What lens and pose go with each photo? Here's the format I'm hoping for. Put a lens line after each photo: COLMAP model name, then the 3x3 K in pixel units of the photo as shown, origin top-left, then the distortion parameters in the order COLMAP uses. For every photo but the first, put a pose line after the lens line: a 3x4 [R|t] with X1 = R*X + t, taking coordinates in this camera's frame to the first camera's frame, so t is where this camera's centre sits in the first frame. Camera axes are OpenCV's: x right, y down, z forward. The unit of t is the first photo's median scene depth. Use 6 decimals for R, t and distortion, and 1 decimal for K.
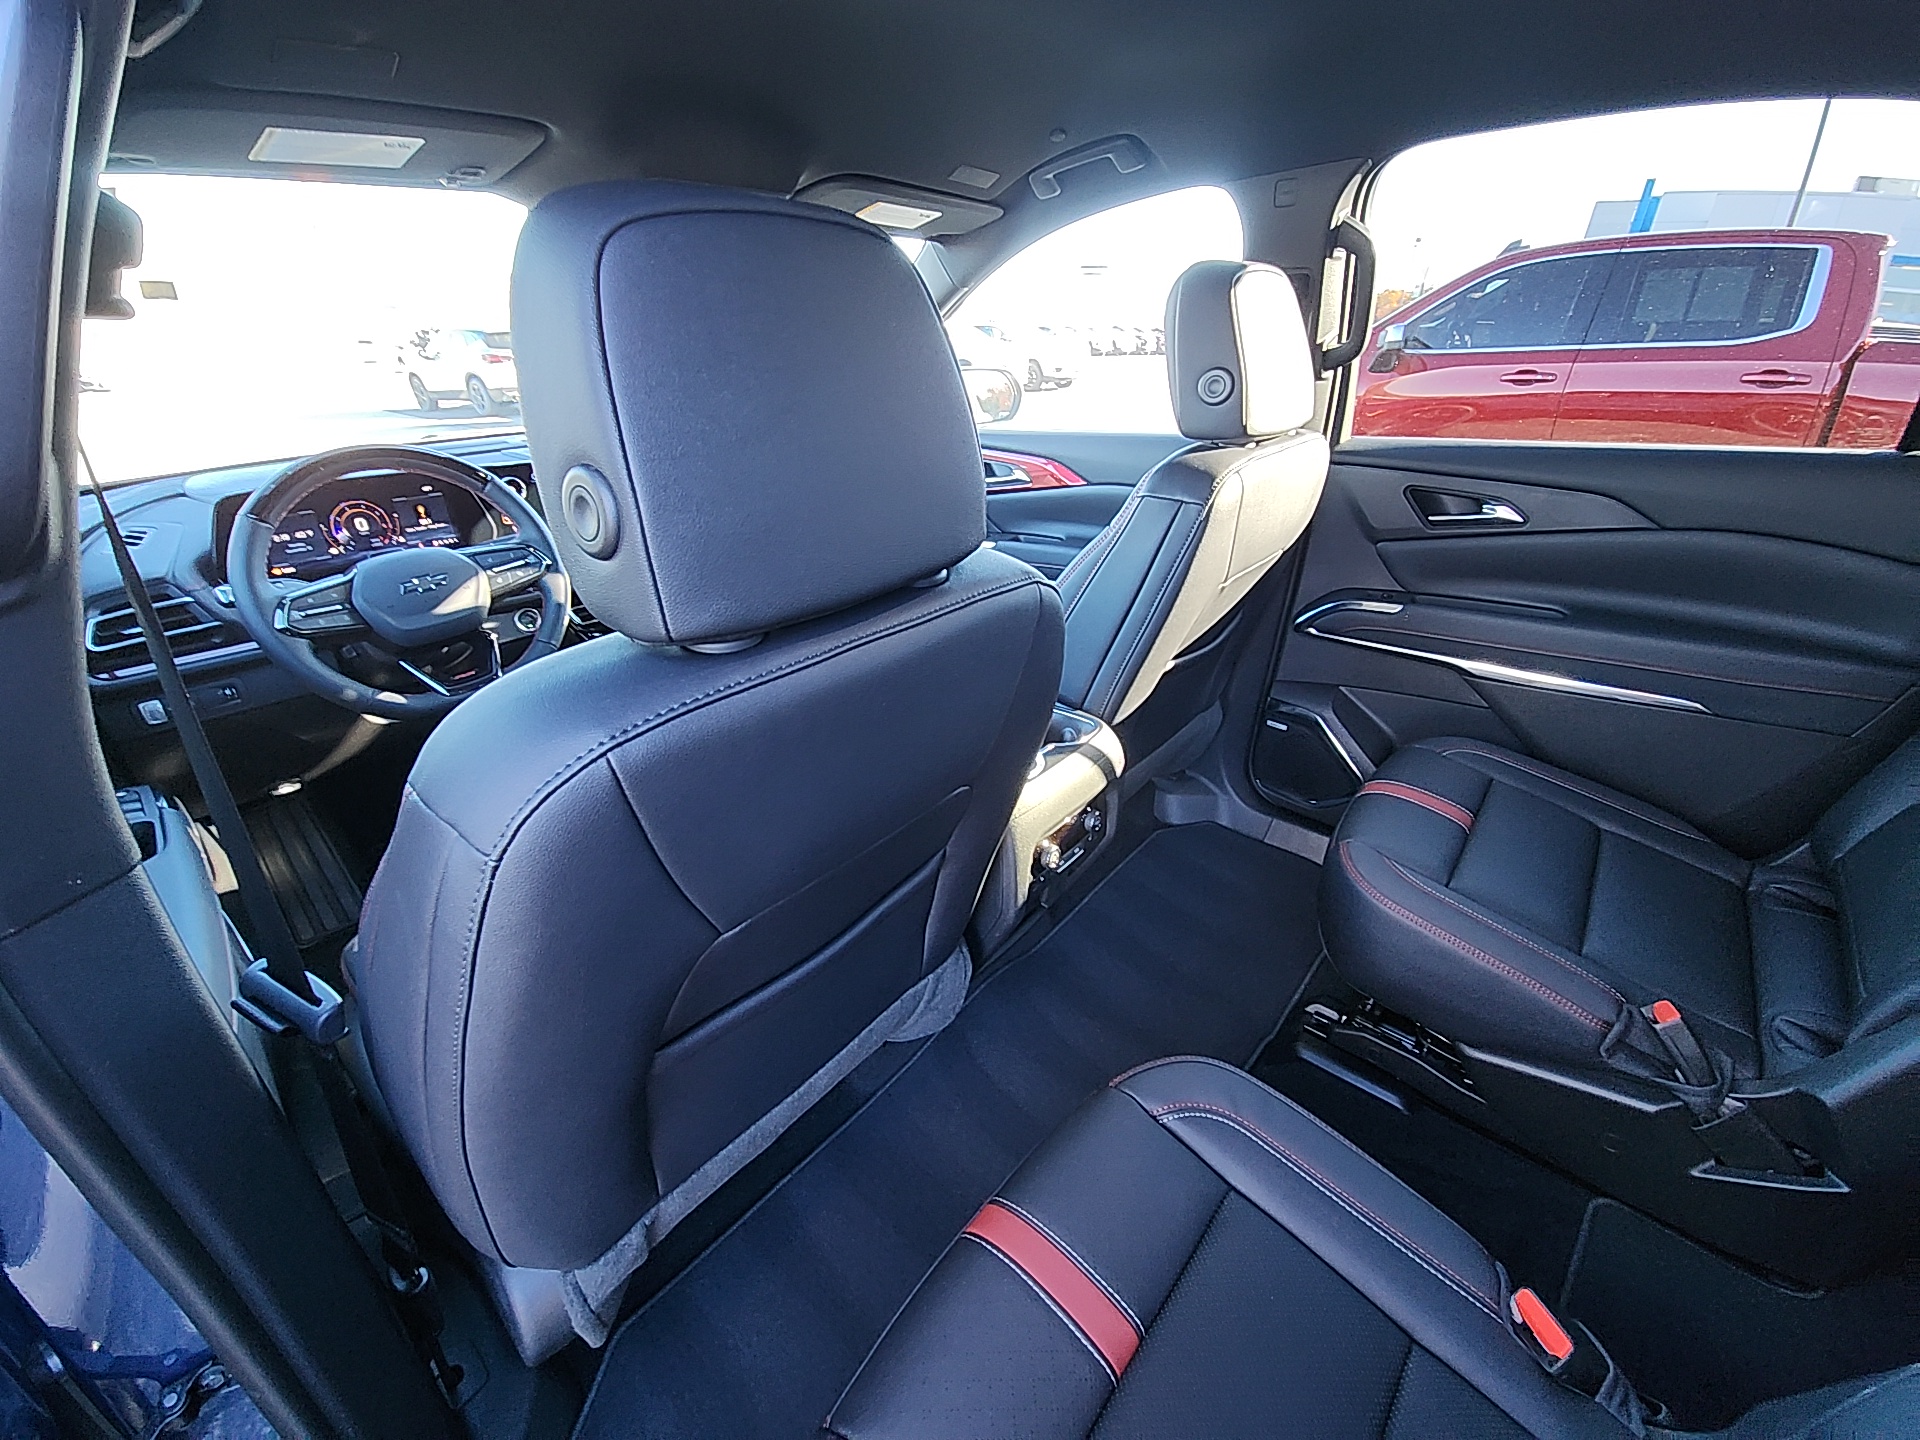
lens RADIAL K [[772.5, 0, 951.1], [0, 772.5, 703.3], [0, 0, 1]] dist [0.008569, -0.004624]
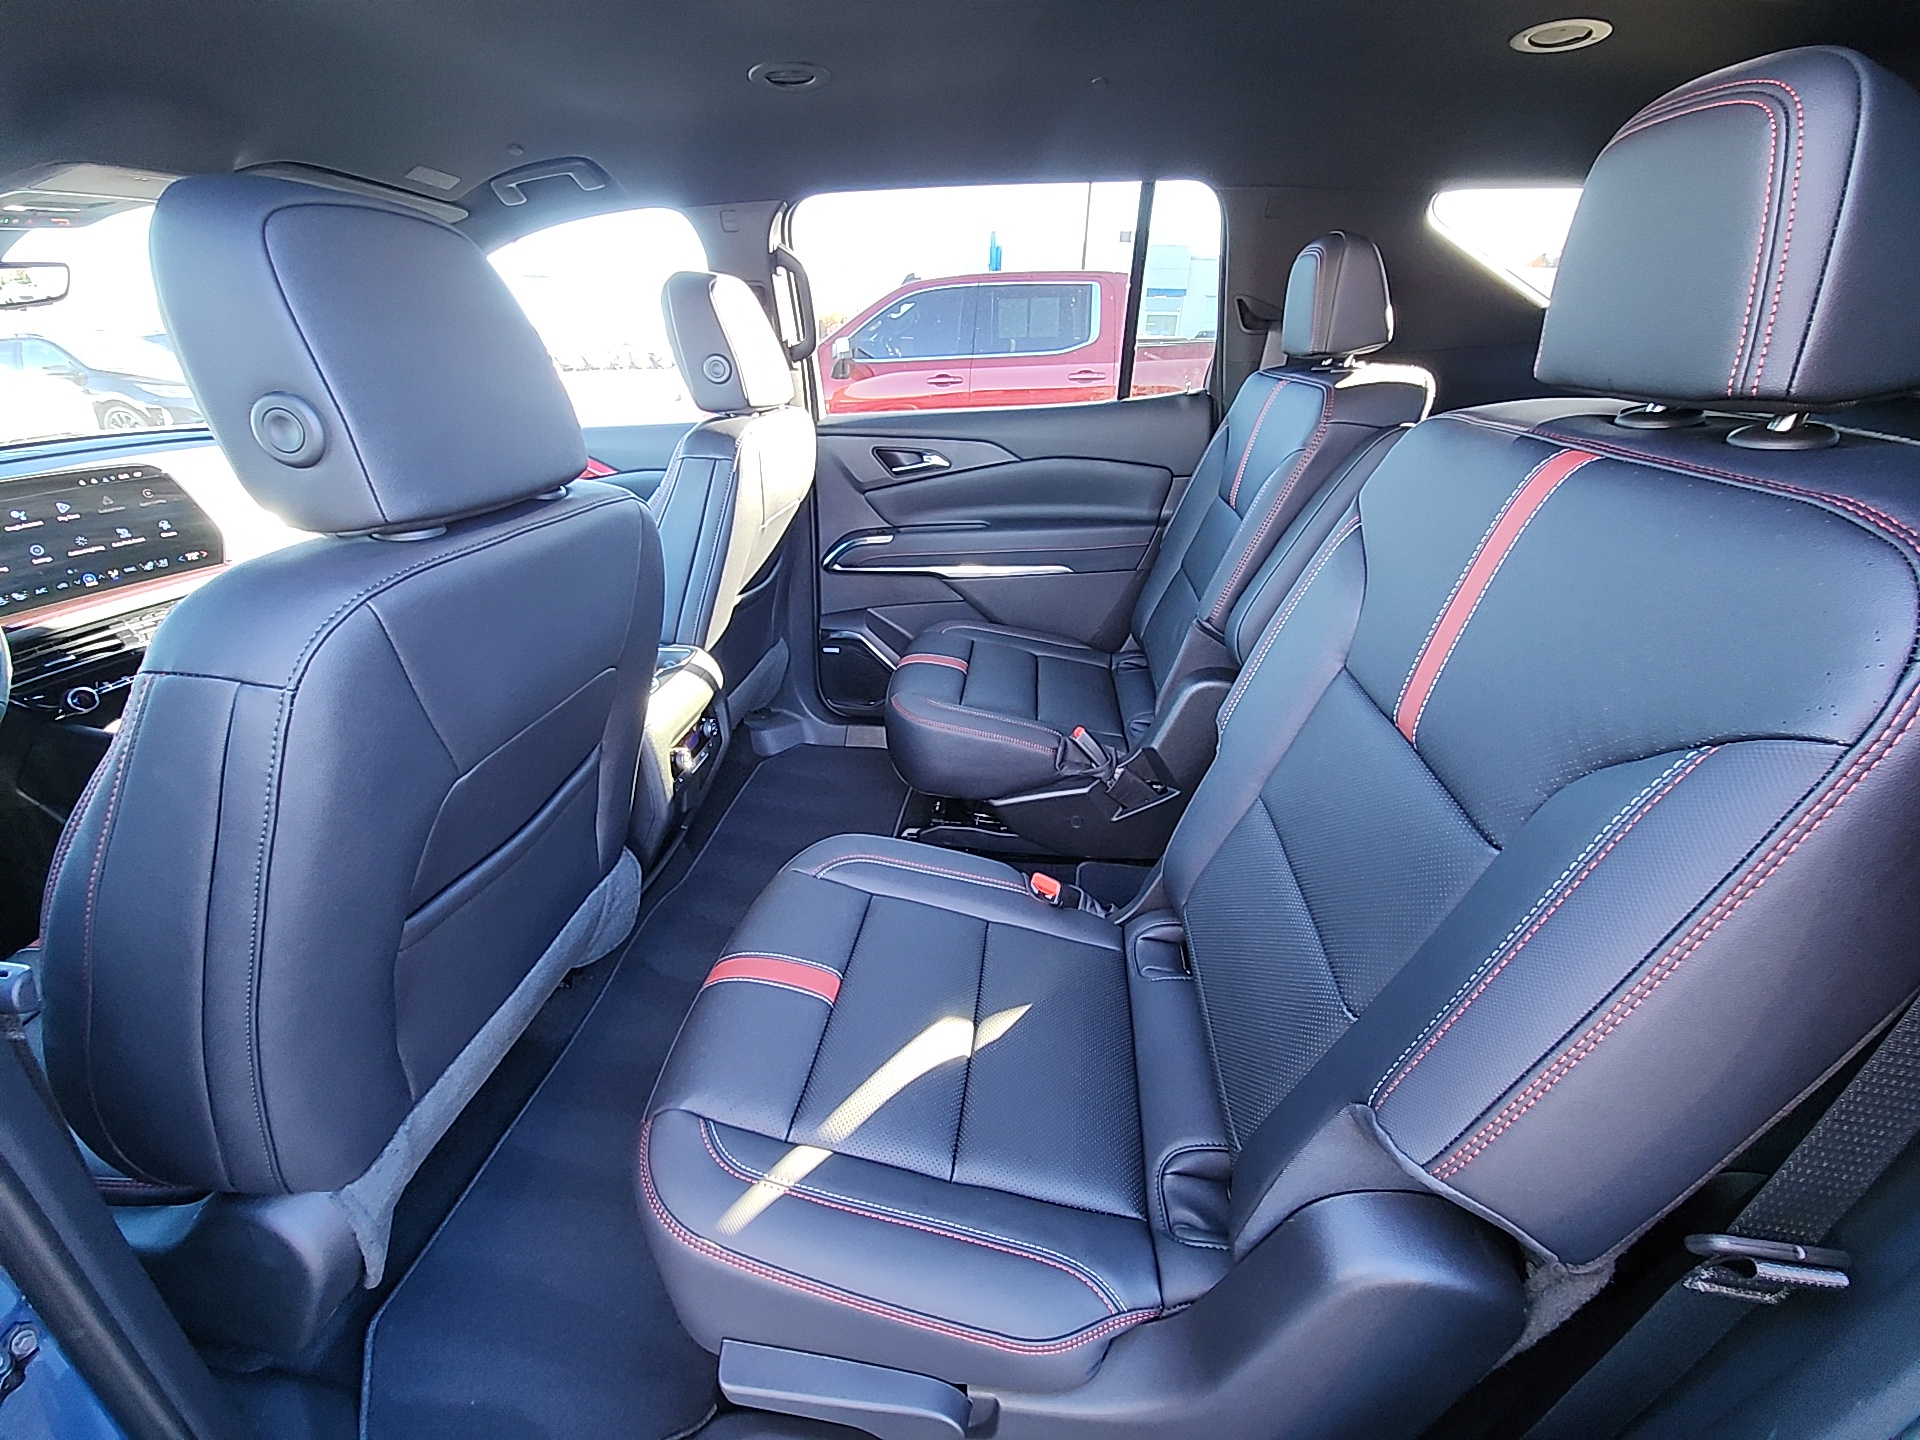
lens RADIAL K [[772.5, 0, 948.0], [0, 772.5, 700.5], [0, 0, 1]] dist [0.008569, -0.004624]
pose [[0.826401, -0.232346, 0.512910, -0.107418], [0.242241, 0.968996, 0.048652, 0.129370], [-0.508312, 0.084041, 0.857063, -0.205328]]
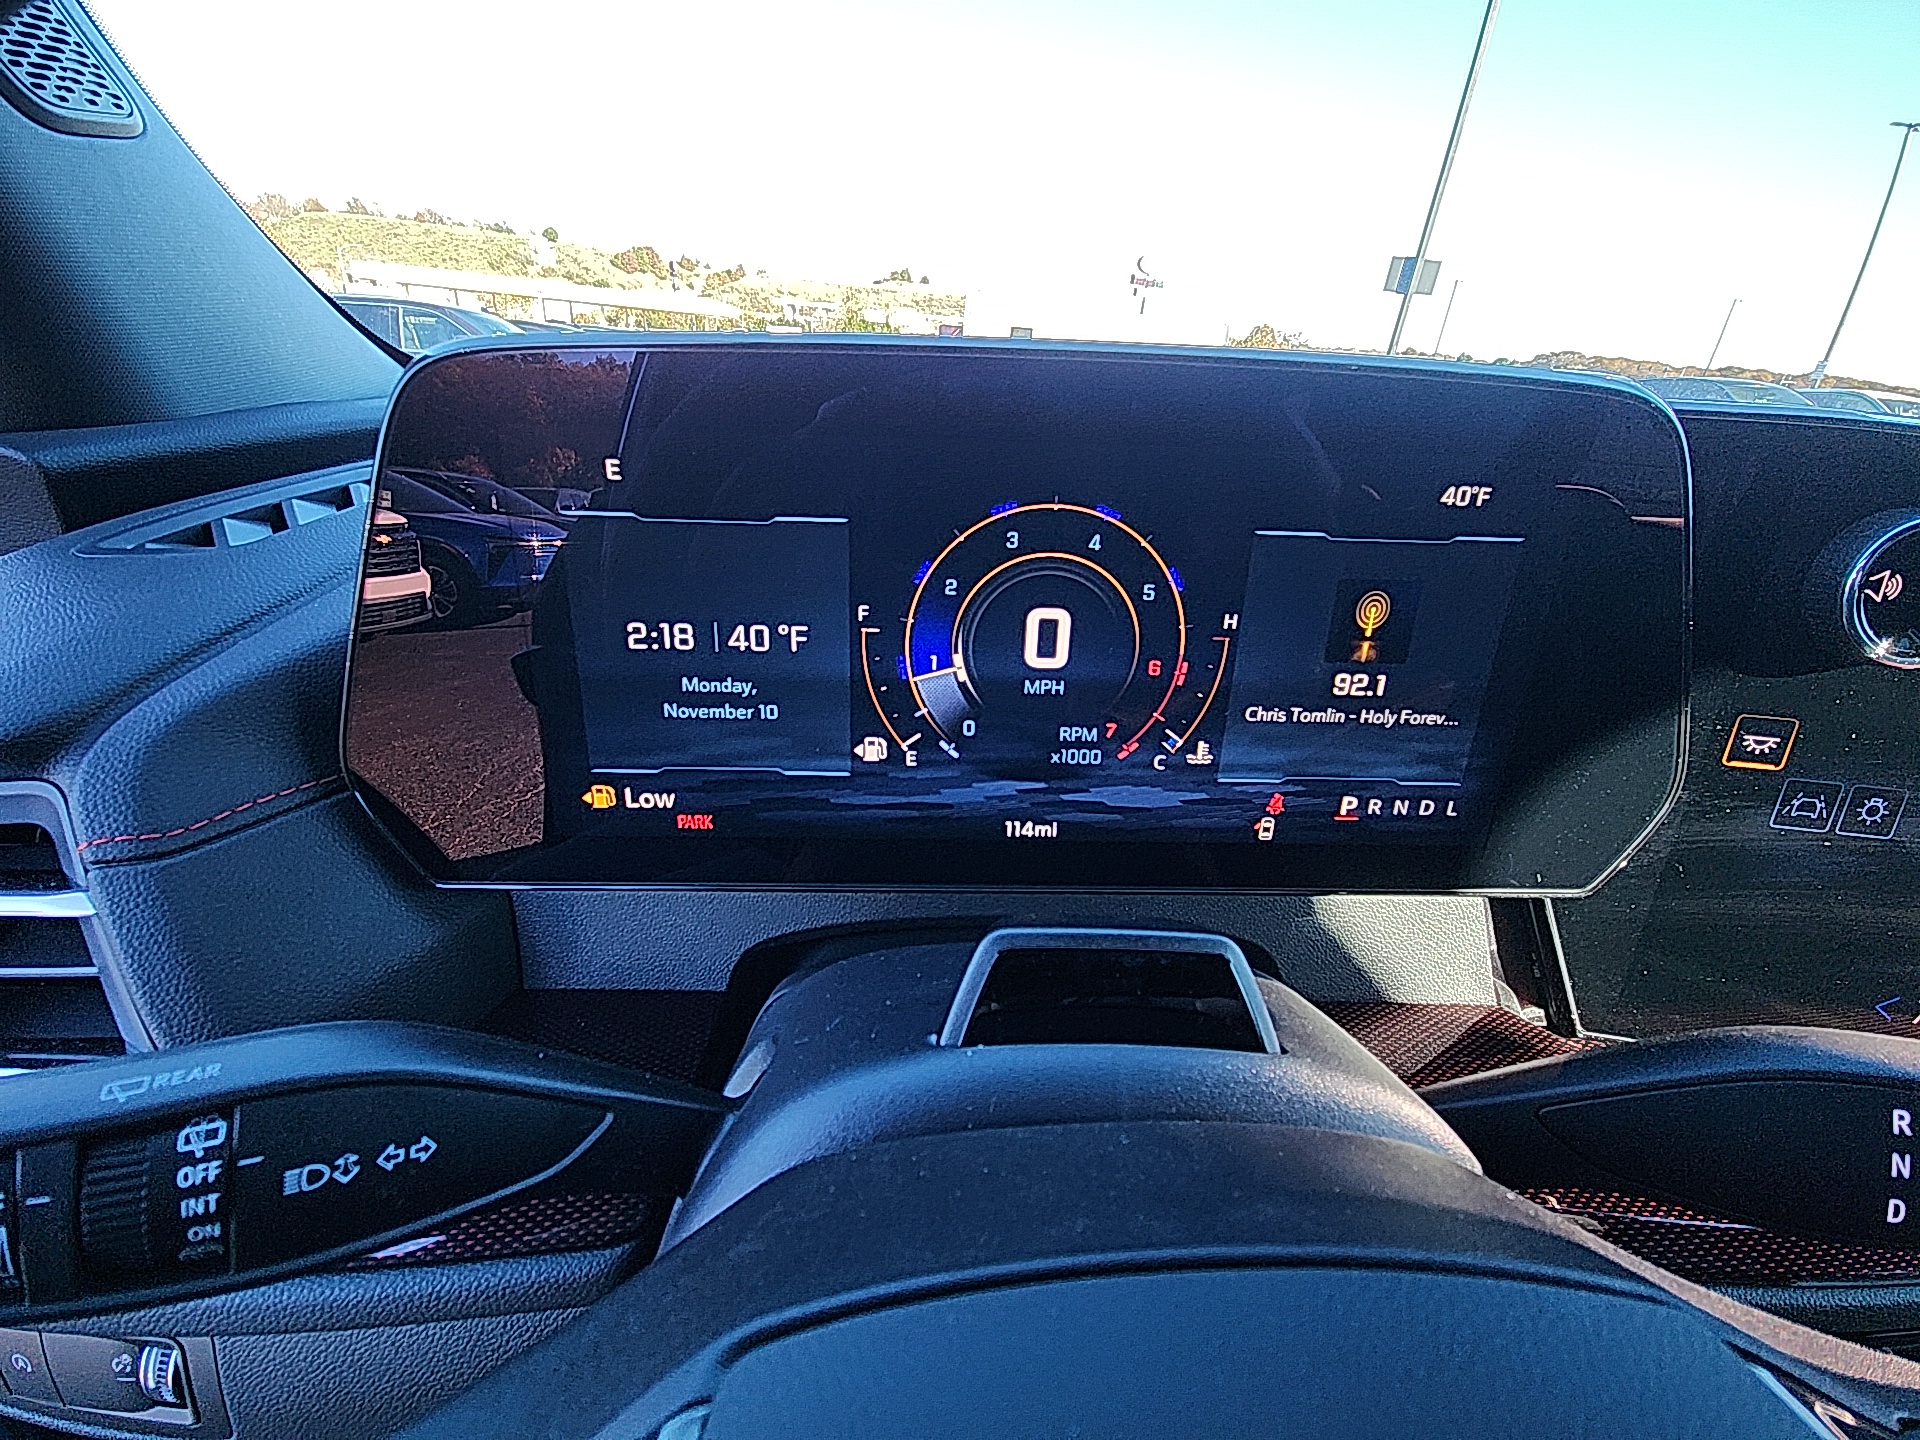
lens RADIAL K [[772.5, 0, 952.8], [0, 772.5, 705.2], [0, 0, 1]] dist [0.008569, -0.004624]
pose [[0.684909, 0.324139, -0.652559, -0.725981], [-0.359524, 0.929323, 0.084266, -0.246349], [0.633753, 0.176896, 0.753037, 0.948158]]
